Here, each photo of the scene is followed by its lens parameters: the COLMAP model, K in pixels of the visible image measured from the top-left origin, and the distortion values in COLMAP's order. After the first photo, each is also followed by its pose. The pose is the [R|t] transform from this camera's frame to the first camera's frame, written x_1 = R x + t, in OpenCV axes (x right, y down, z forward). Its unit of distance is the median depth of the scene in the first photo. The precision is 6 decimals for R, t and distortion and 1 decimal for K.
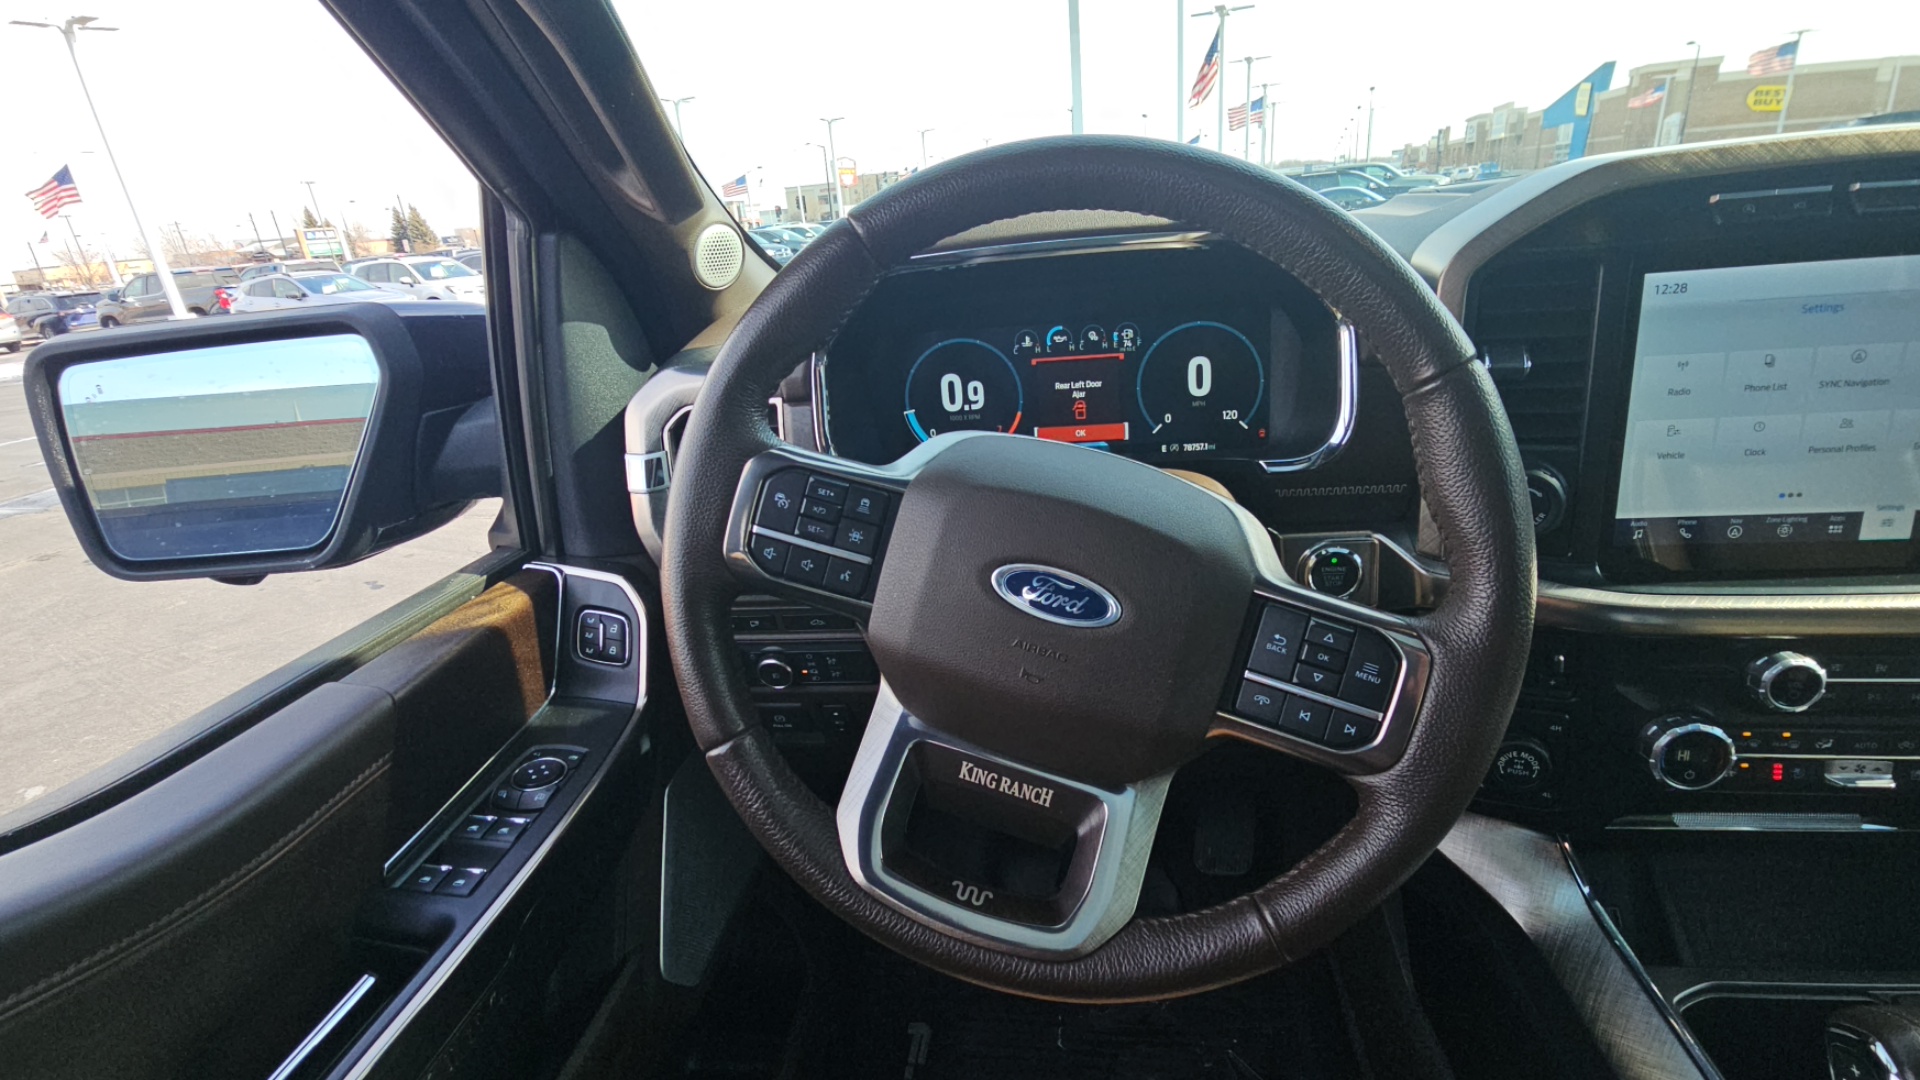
lens RADIAL K [[846.1, 0, 978.4], [0, 846.1, 545.7], [0, 0, 1]] dist [0.008531, -0.005048]
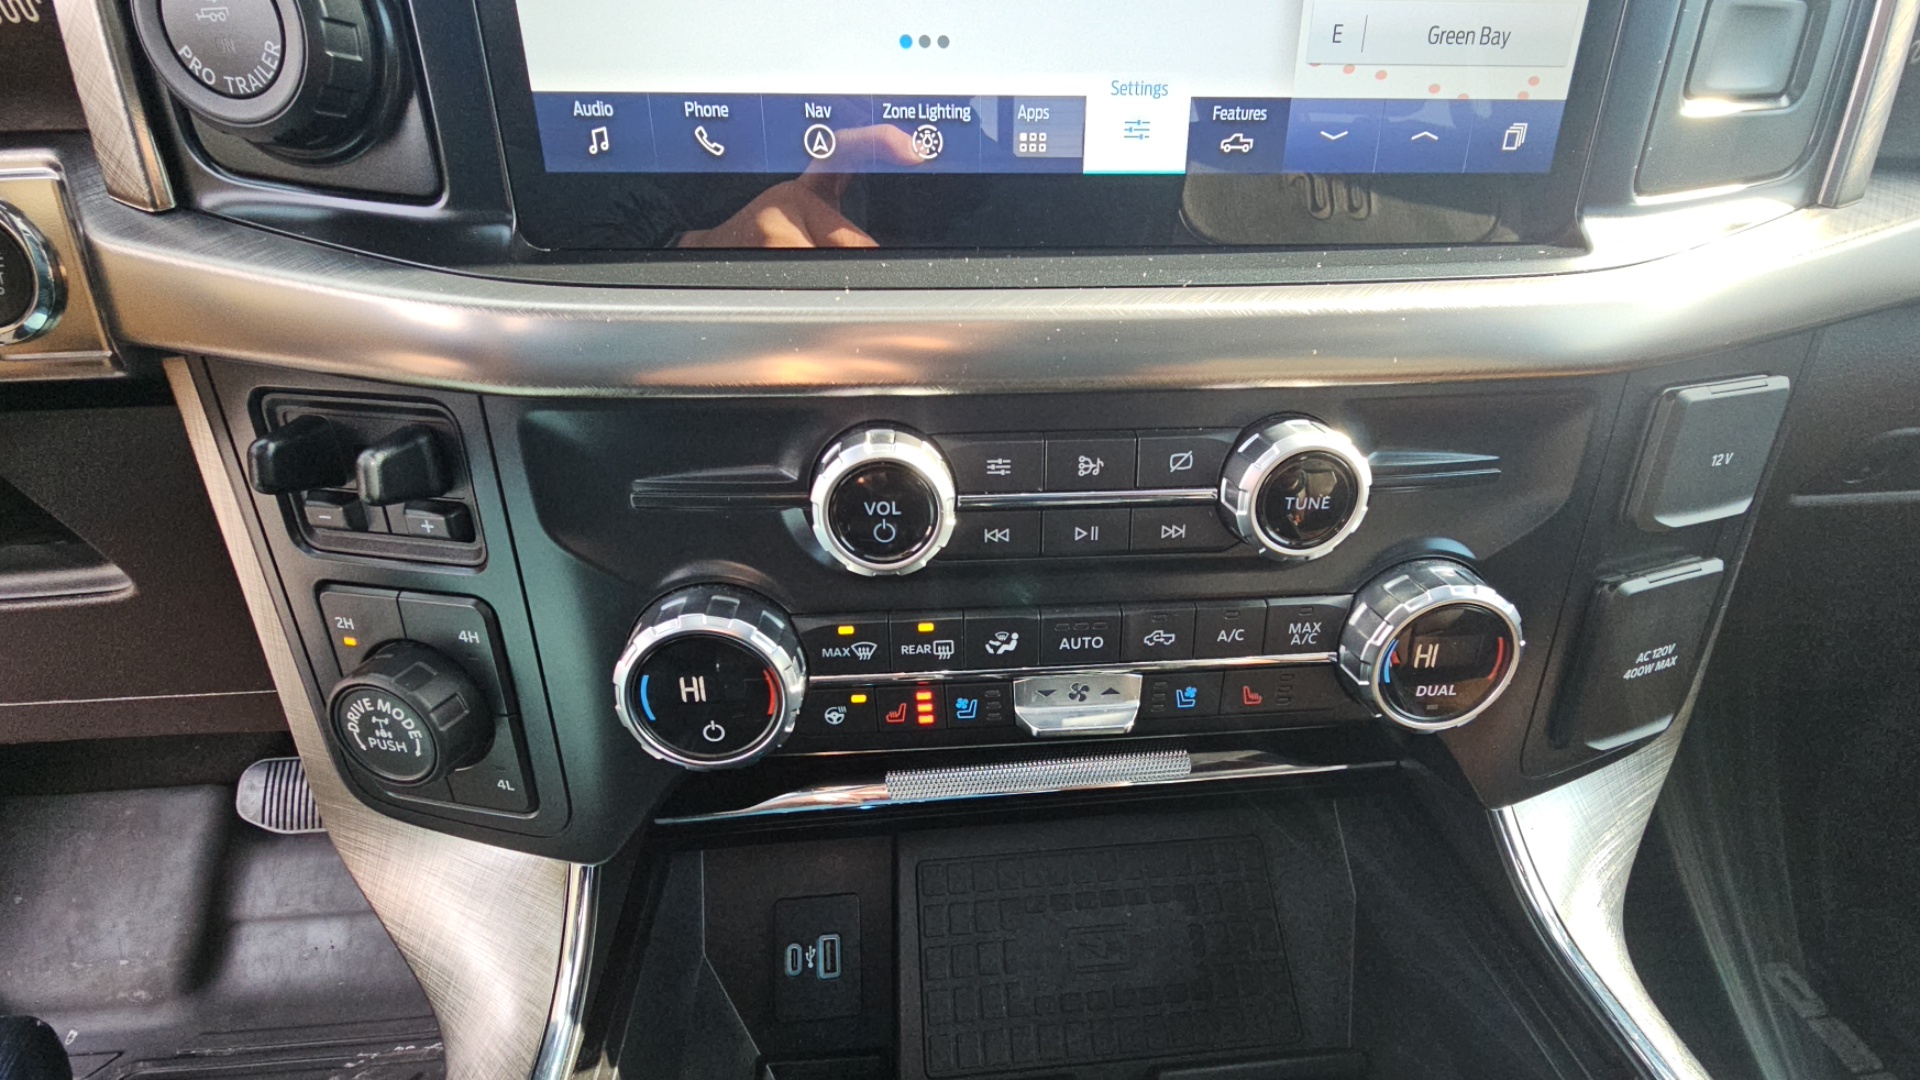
lens RADIAL K [[851.9, 0, 979.3], [0, 851.9, 546.0], [0, 0, 1]] dist [0.005407, -0.004570]
pose [[0.967241, -0.028879, 0.252212, 0.673997], [-0.002176, 0.992529, 0.121992, 0.098736], [-0.253851, -0.118545, 0.959952, 0.446627]]
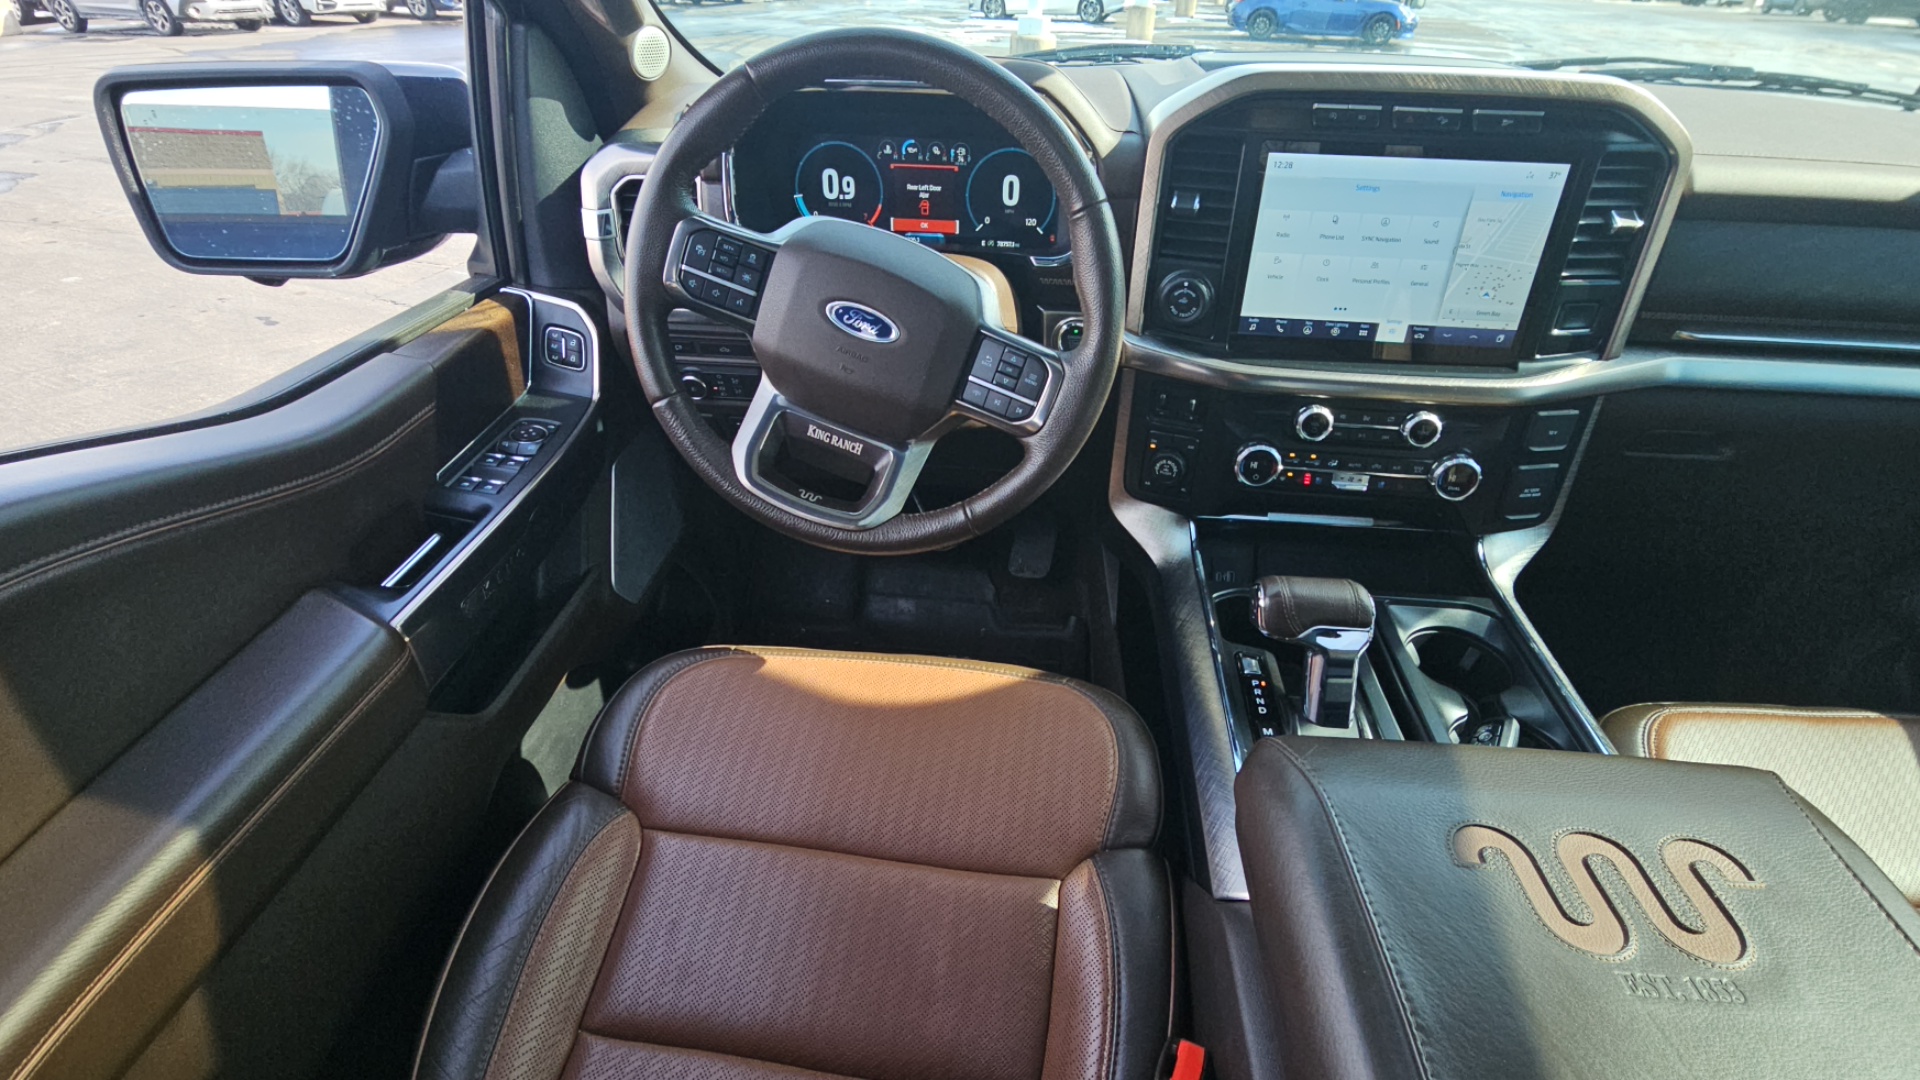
lens RADIAL K [[851.9, 0, 979.3], [0, 851.9, 546.0], [0, 0, 1]] dist [0.005407, -0.004570]
pose [[0.993148, 0.061078, 0.099633, 0.107605], [-0.082402, 0.970538, 0.226419, 0.052372], [-0.082868, -0.233078, 0.968921, -0.480043]]
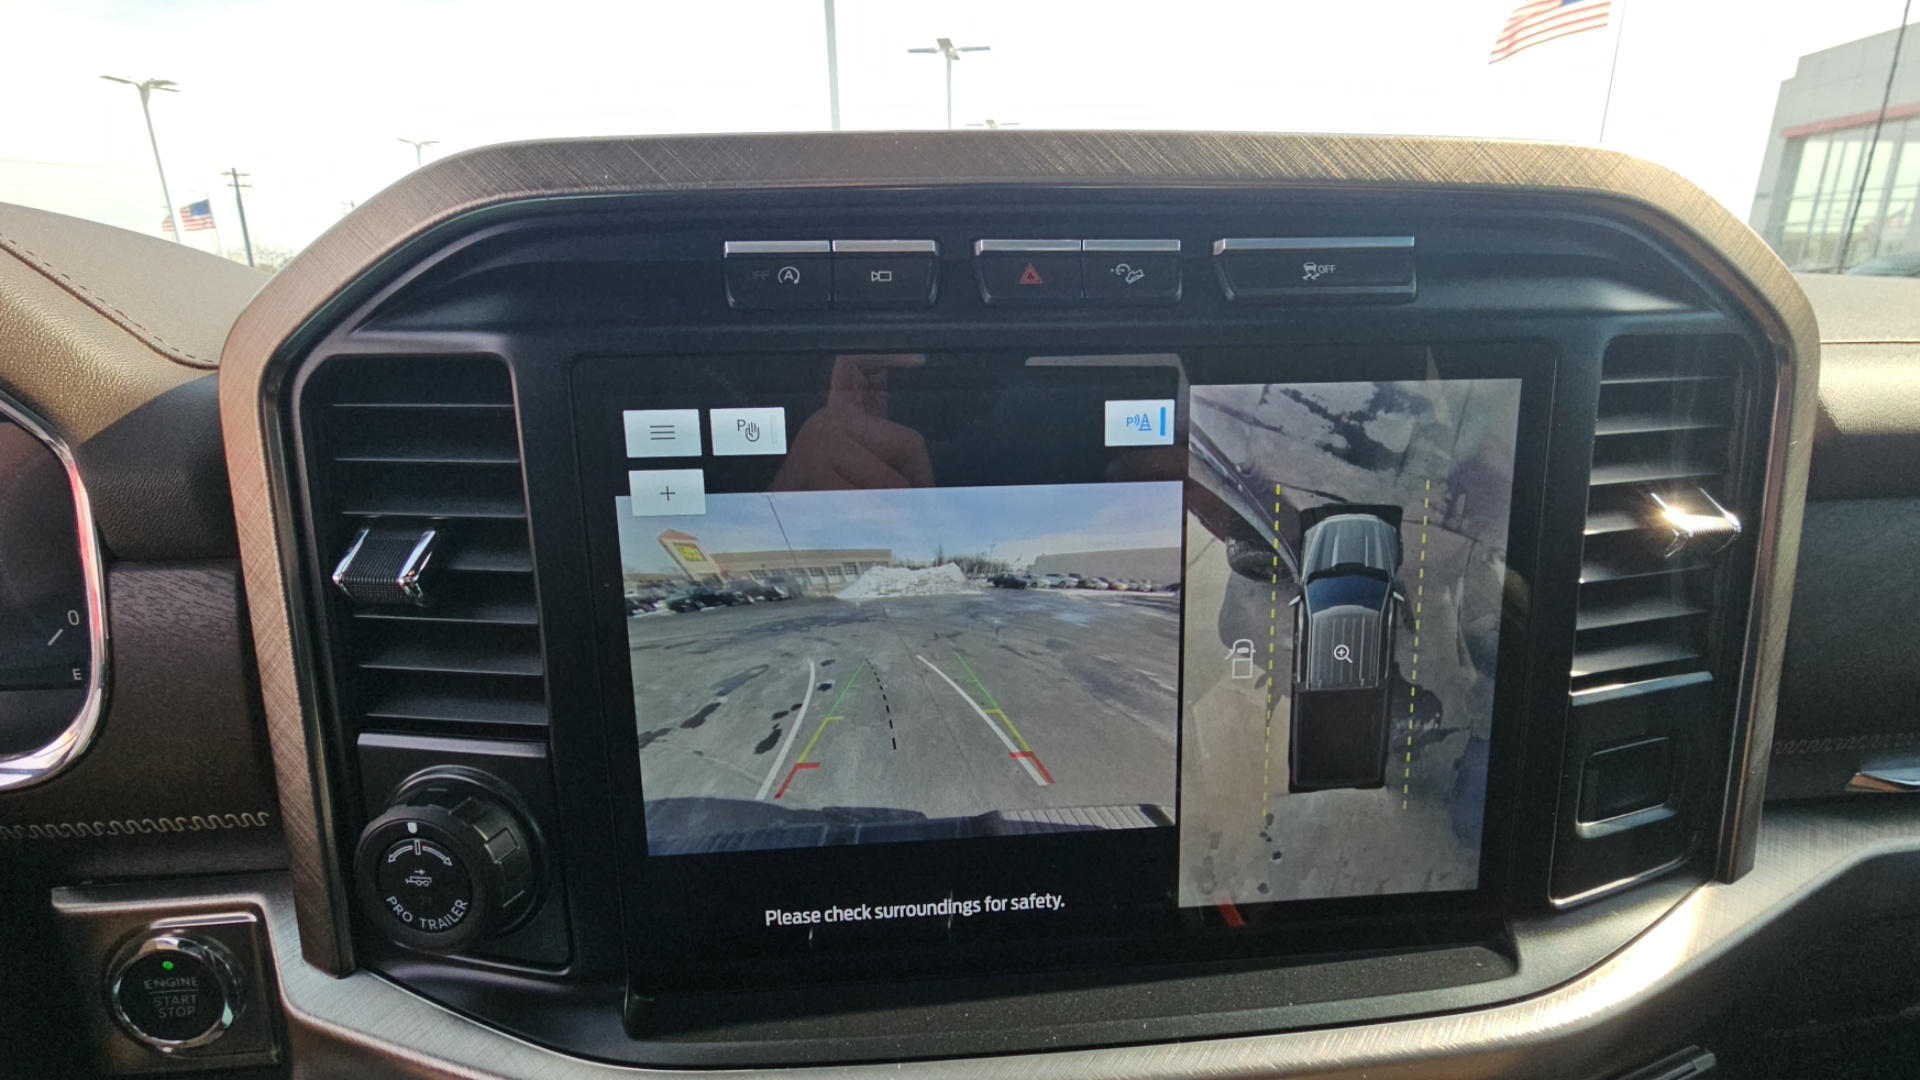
lens RADIAL K [[846.3, 0, 960.4], [0, 846.3, 544.4], [0, 0, 1]] dist [0.007925, -0.000153]
pose [[0.972415, 0.007900, 0.233124, 0.646507], [0.012826, 0.996103, -0.087258, -0.145786], [-0.232905, 0.087841, 0.968524, 0.379548]]
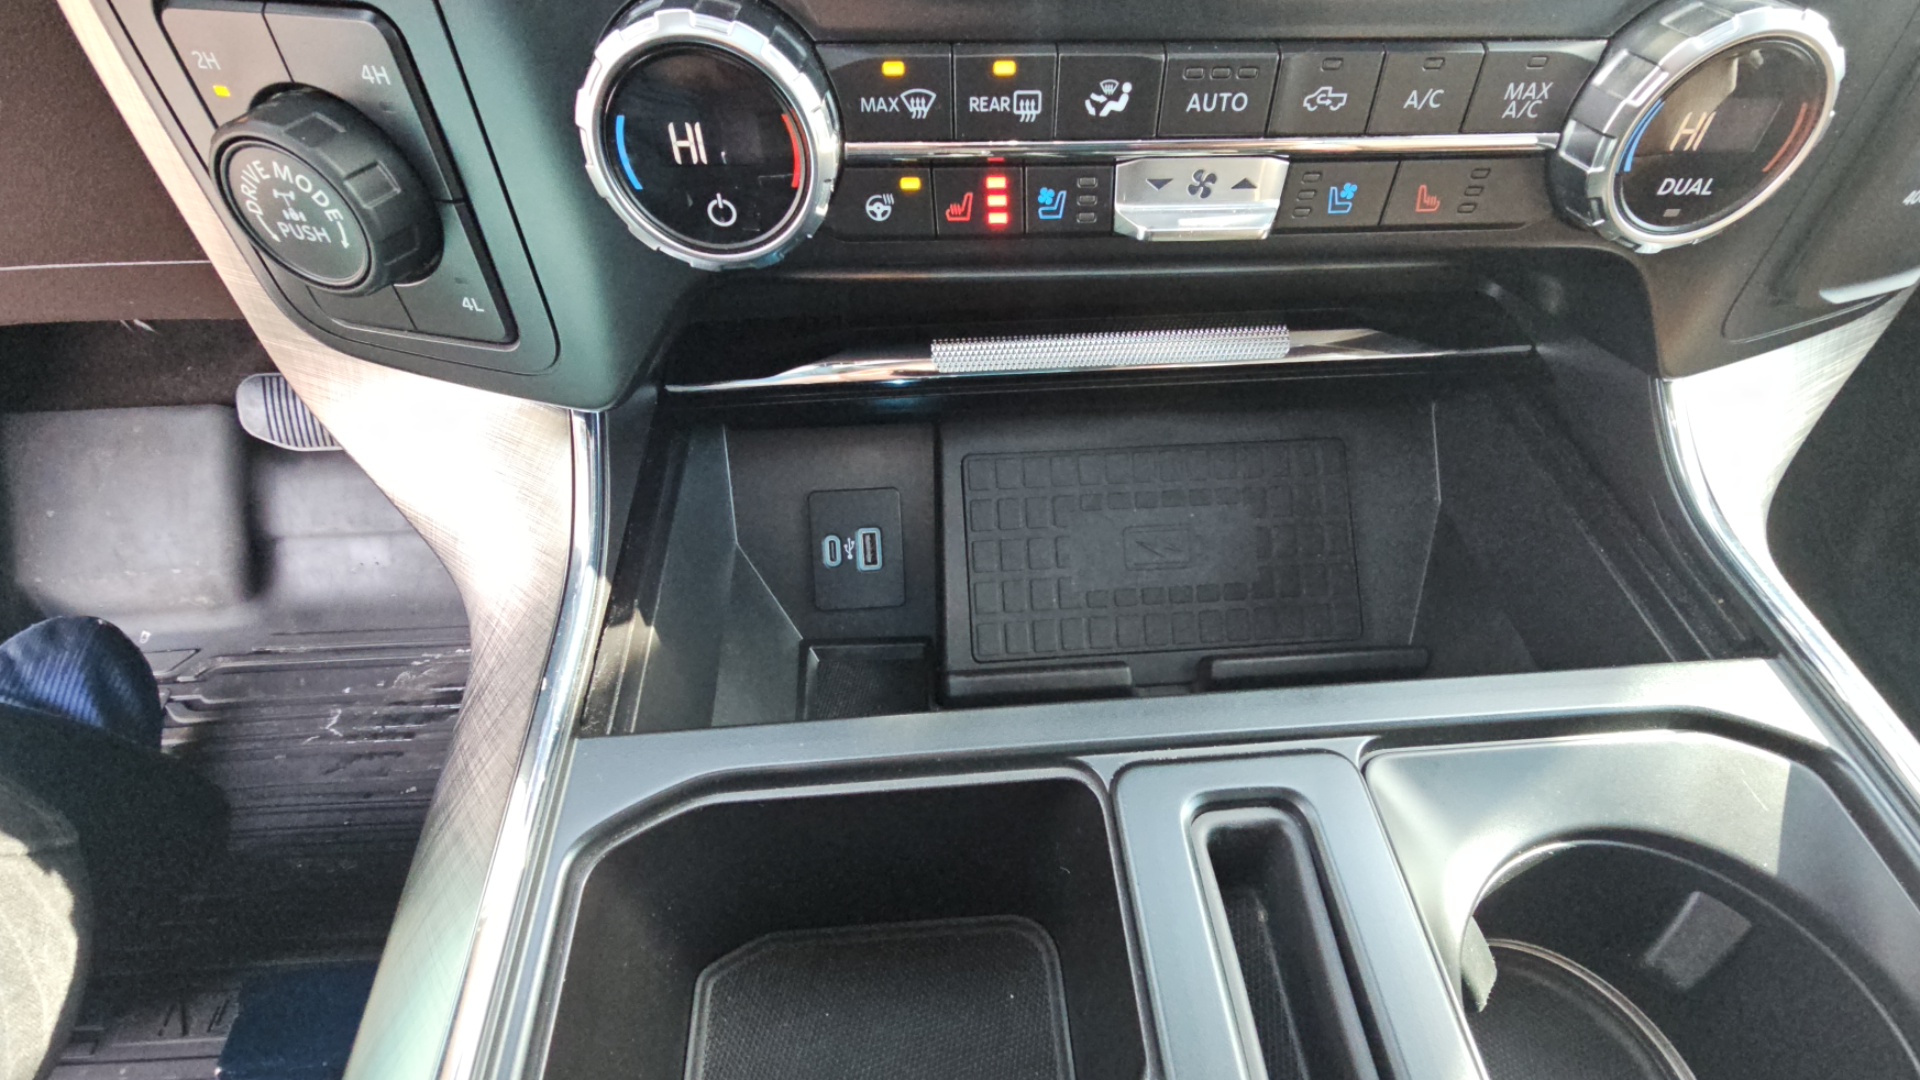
lens RADIAL K [[851.9, 0, 979.3], [0, 851.9, 546.0], [0, 0, 1]] dist [0.005407, -0.004570]
pose [[0.972331, -0.095317, 0.213275, 0.666434], [-0.016480, 0.882709, 0.469631, 0.179039], [-0.233024, -0.460152, 0.856715, 0.505971]]
